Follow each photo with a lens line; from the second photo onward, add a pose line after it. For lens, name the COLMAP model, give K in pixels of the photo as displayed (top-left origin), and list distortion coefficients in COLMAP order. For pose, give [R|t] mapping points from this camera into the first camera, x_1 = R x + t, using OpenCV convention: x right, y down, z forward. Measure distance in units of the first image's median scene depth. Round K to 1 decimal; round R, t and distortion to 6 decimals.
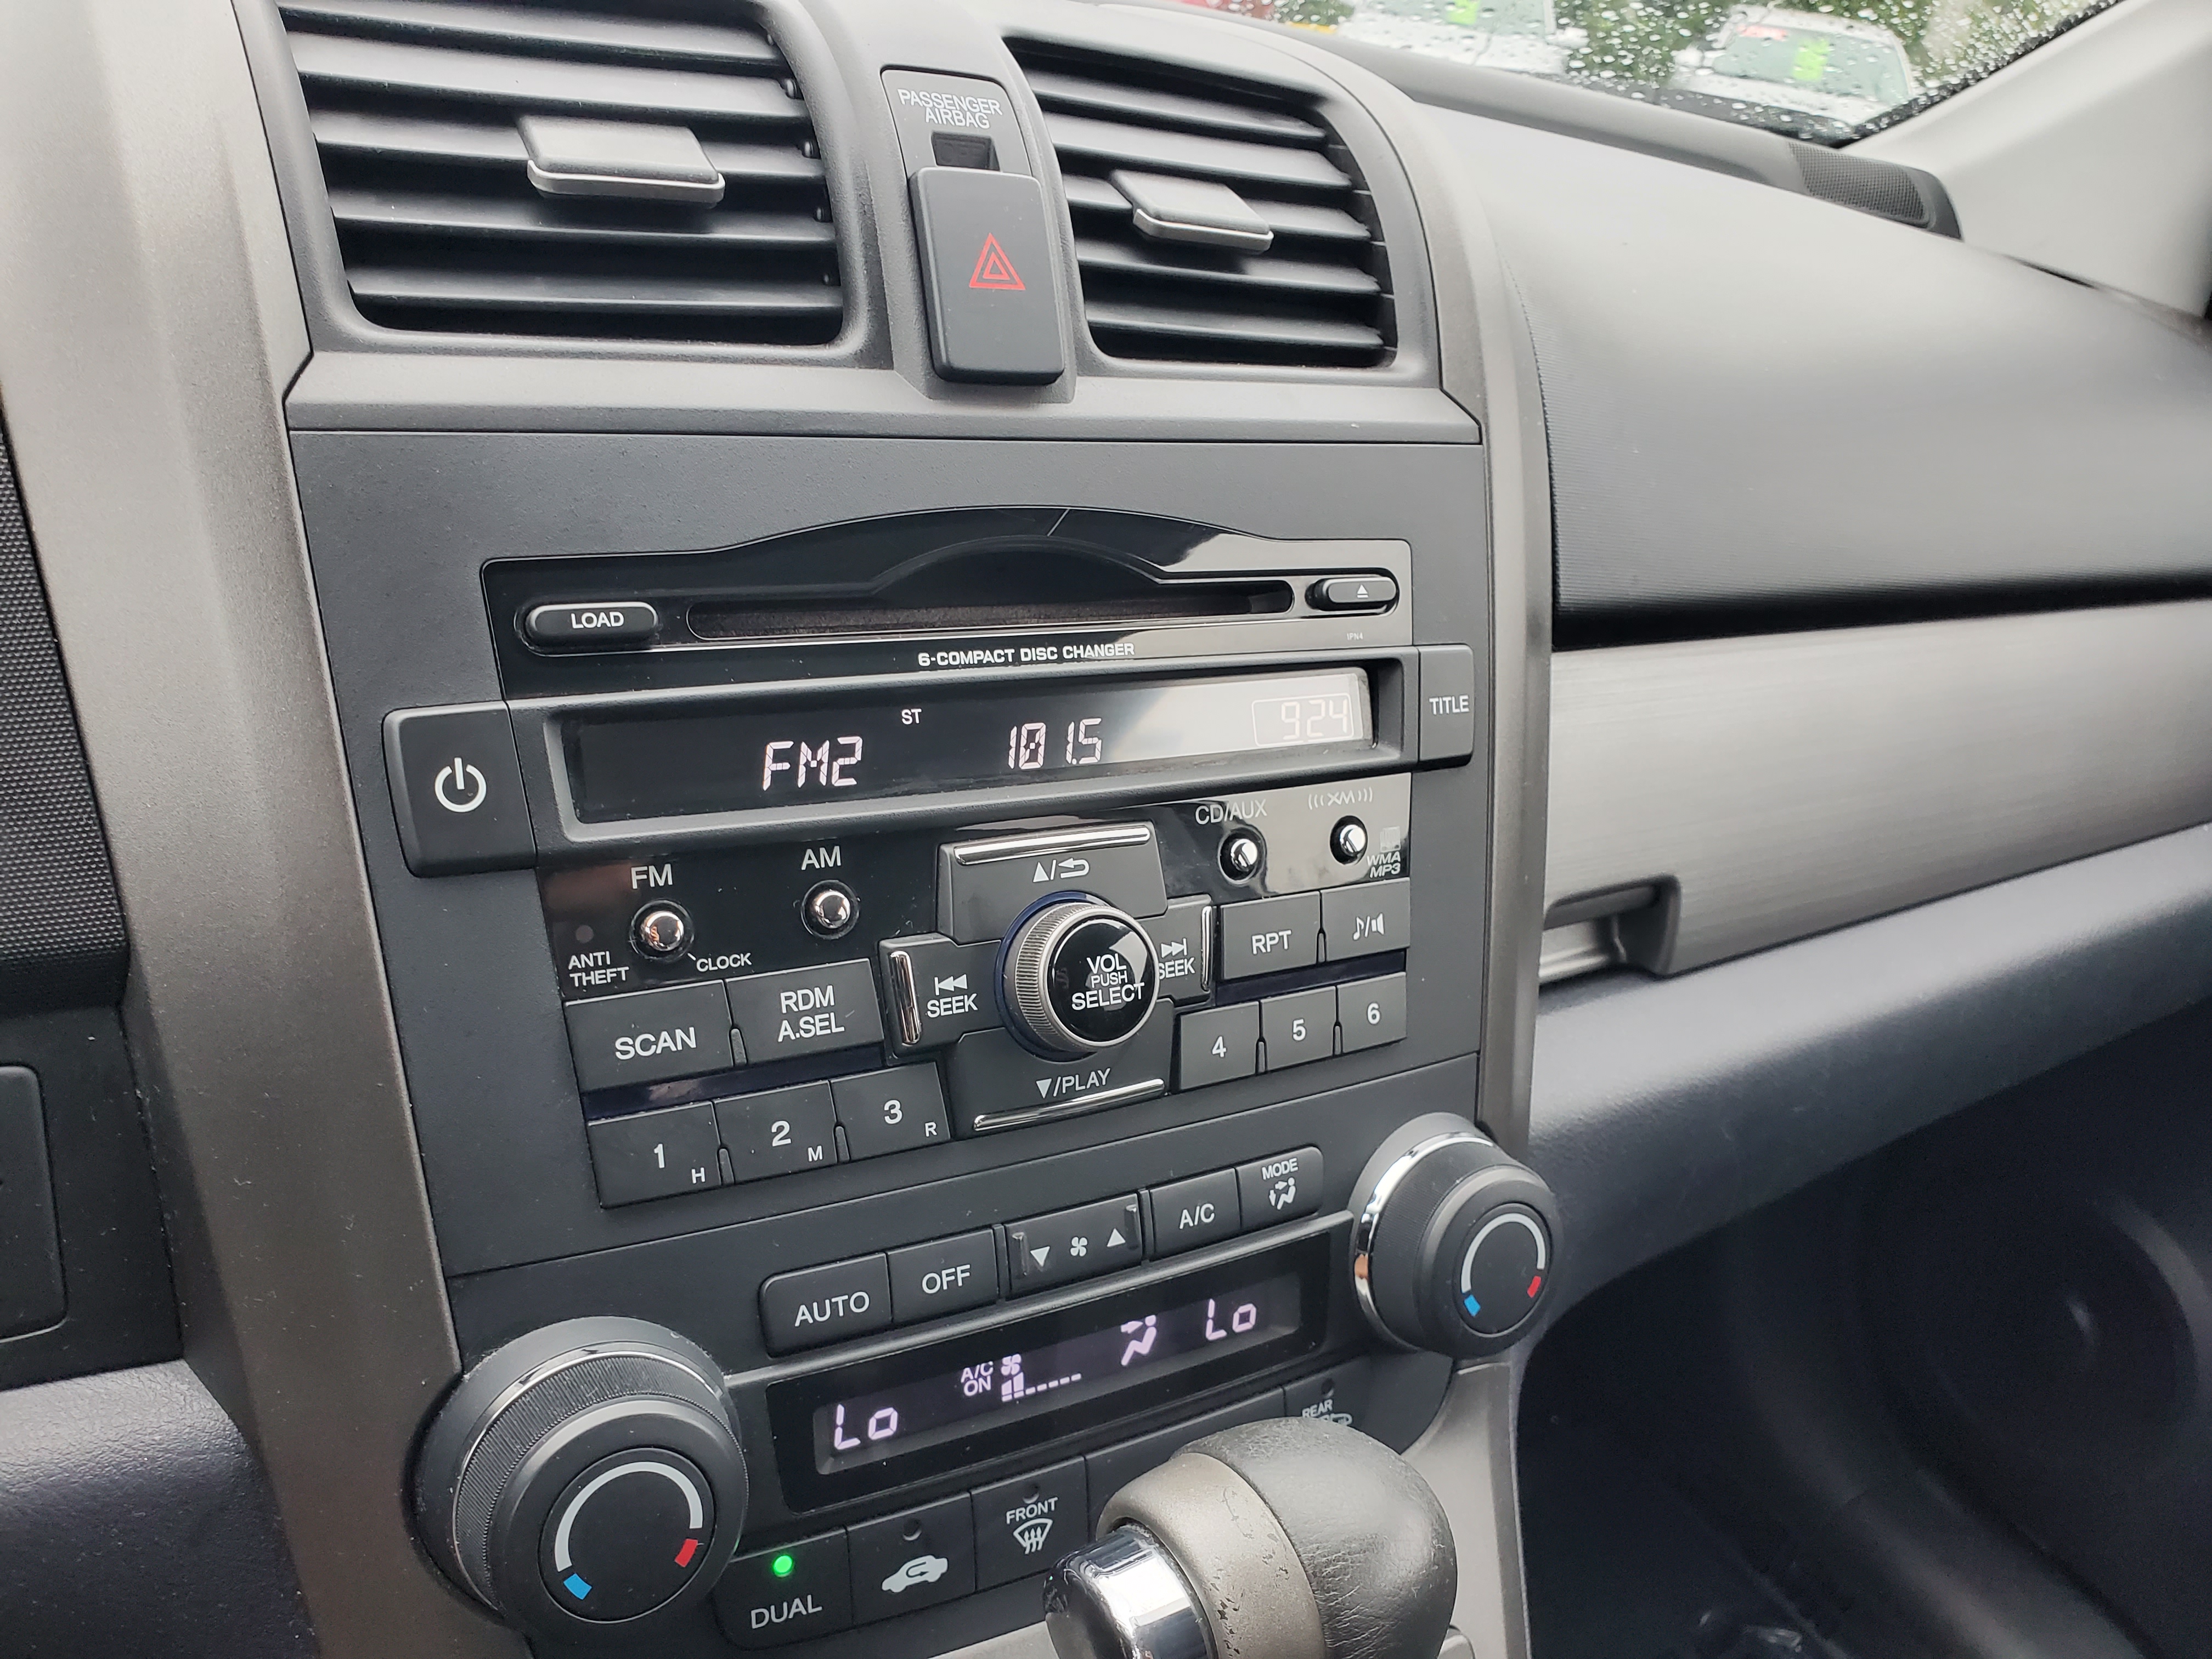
lens RADIAL K [[1746.2, 0, 1069.5], [0, 1746.2, 870.5], [0, 0, 1]] dist [0.013599, -0.022709]
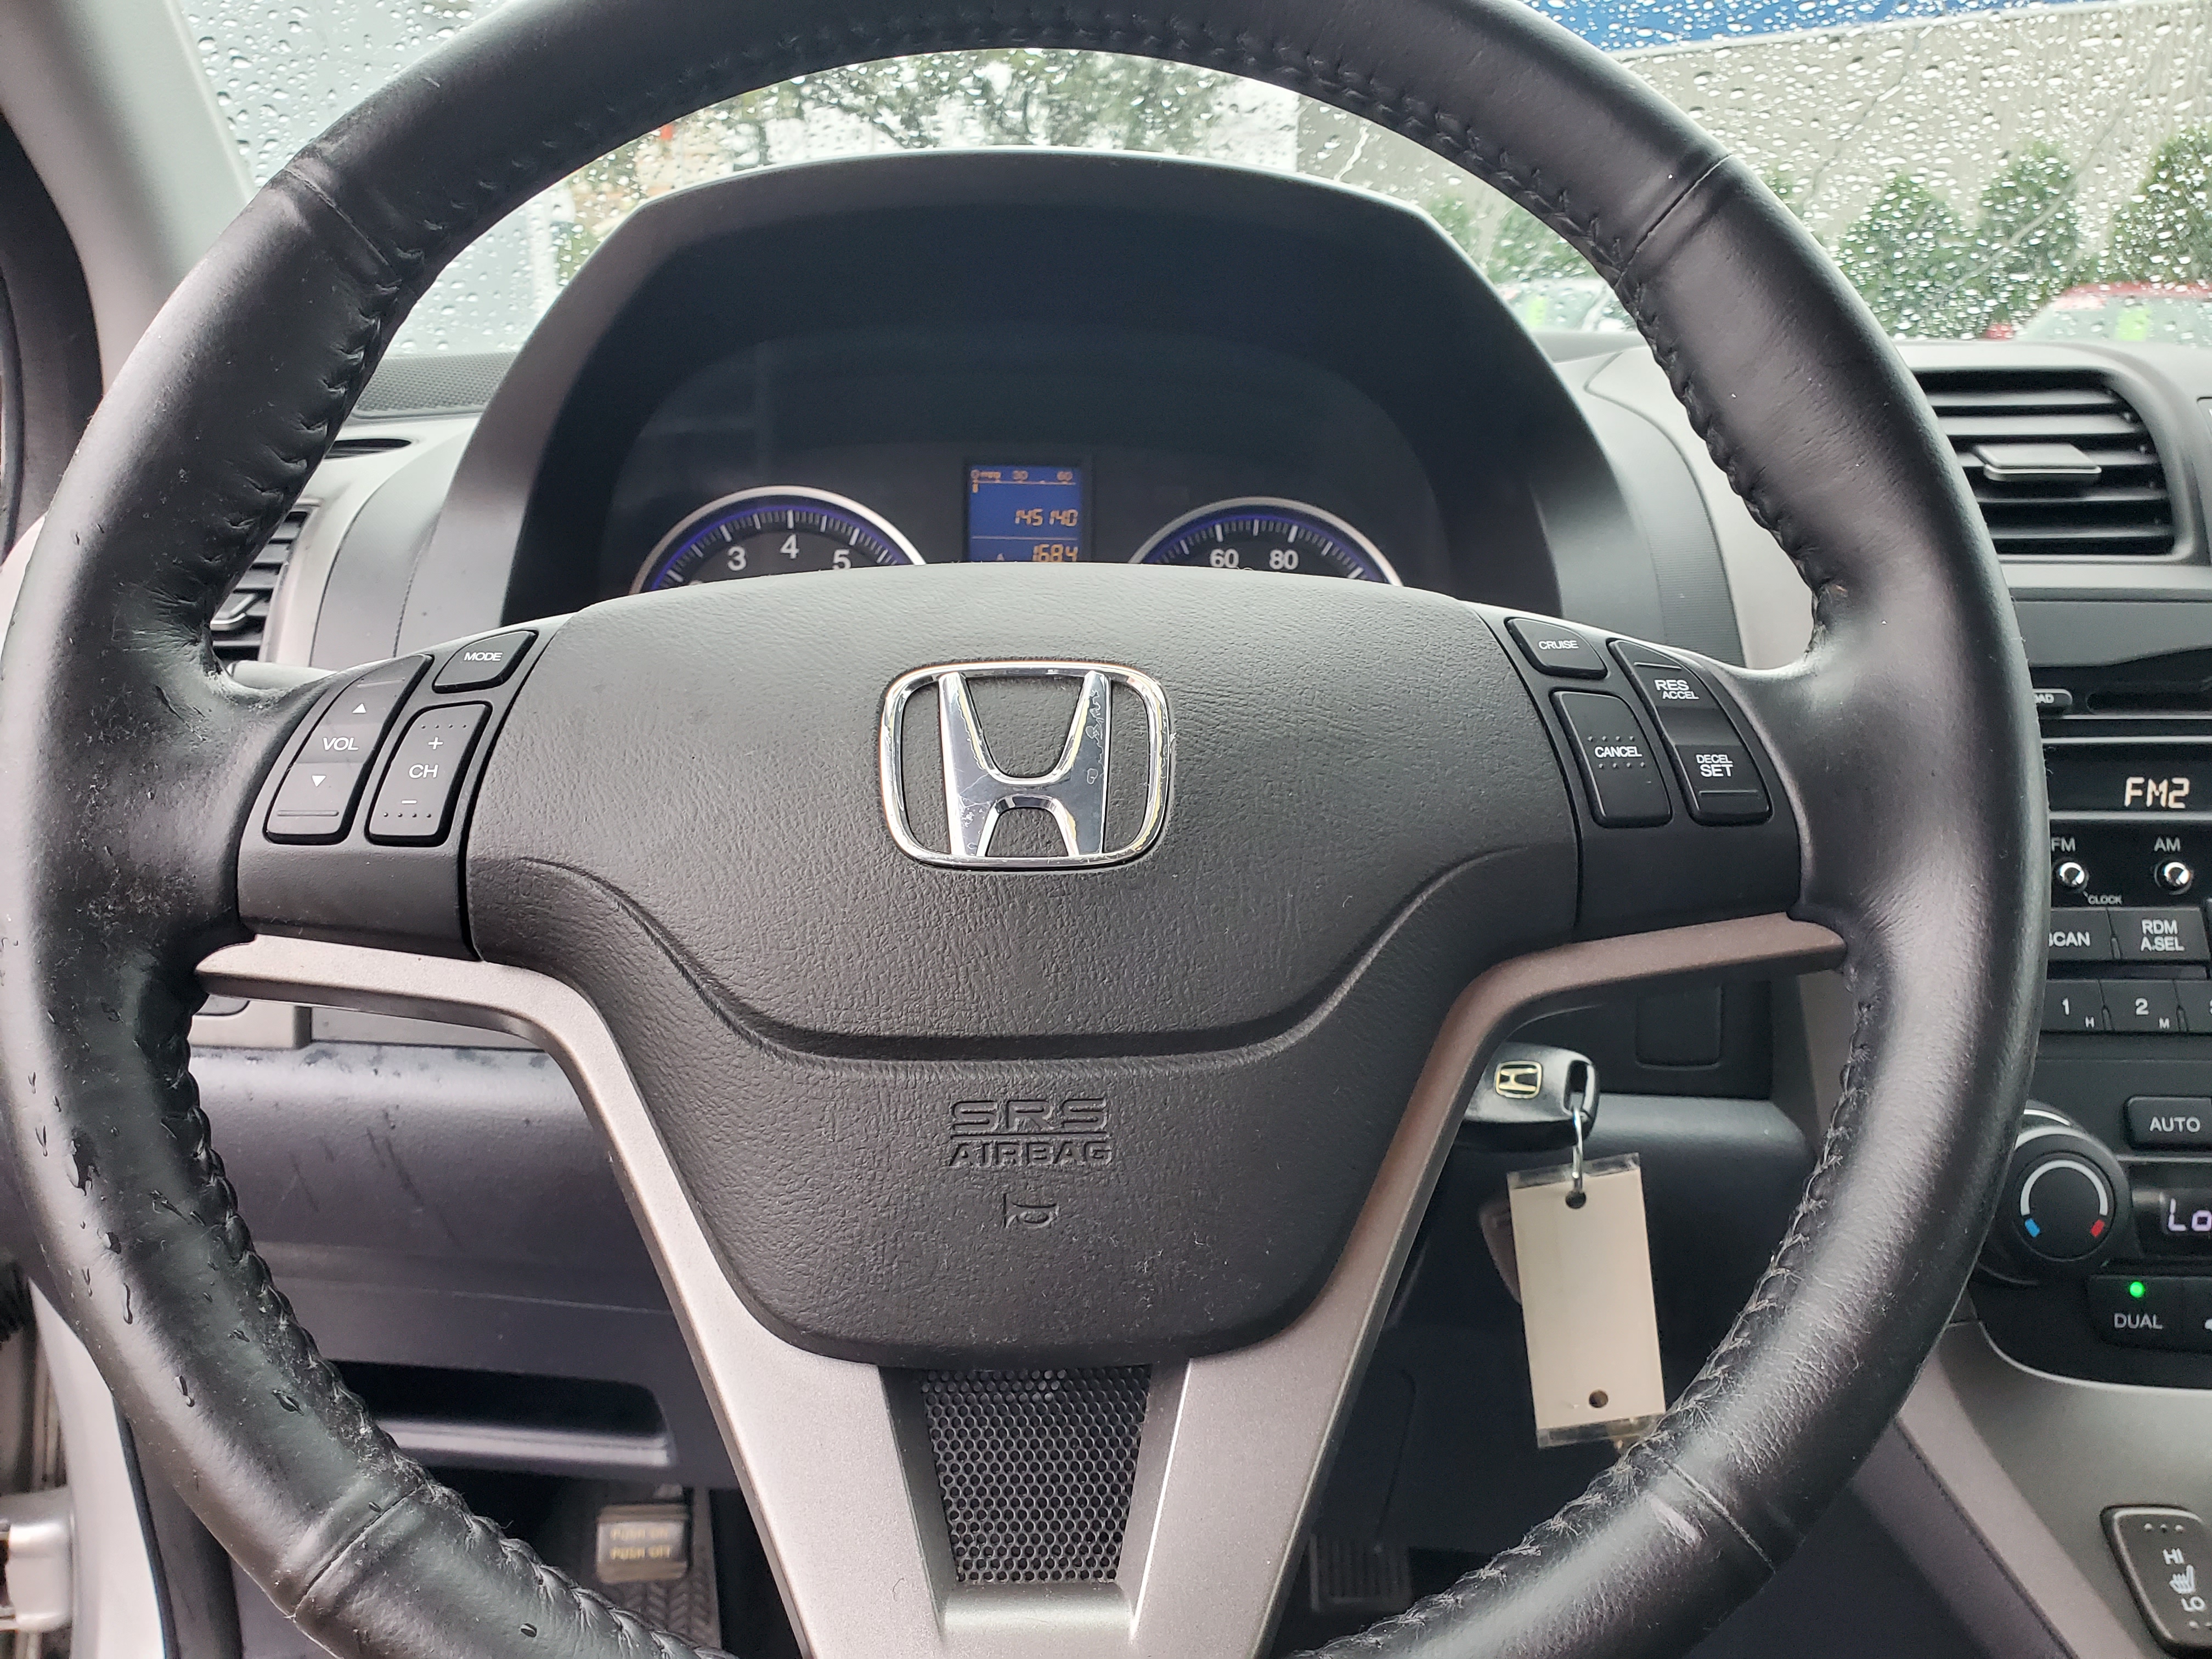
lens RADIAL K [[1746.2, 0, 1083.6], [0, 1746.2, 872.0], [0, 0, 1]] dist [0.013599, -0.022709]
pose [[0.878788, 0.006645, -0.477167, -0.239864], [-0.112316, 0.974694, -0.193278, 0.427940], [0.463807, 0.223444, 0.857296, -0.834602]]
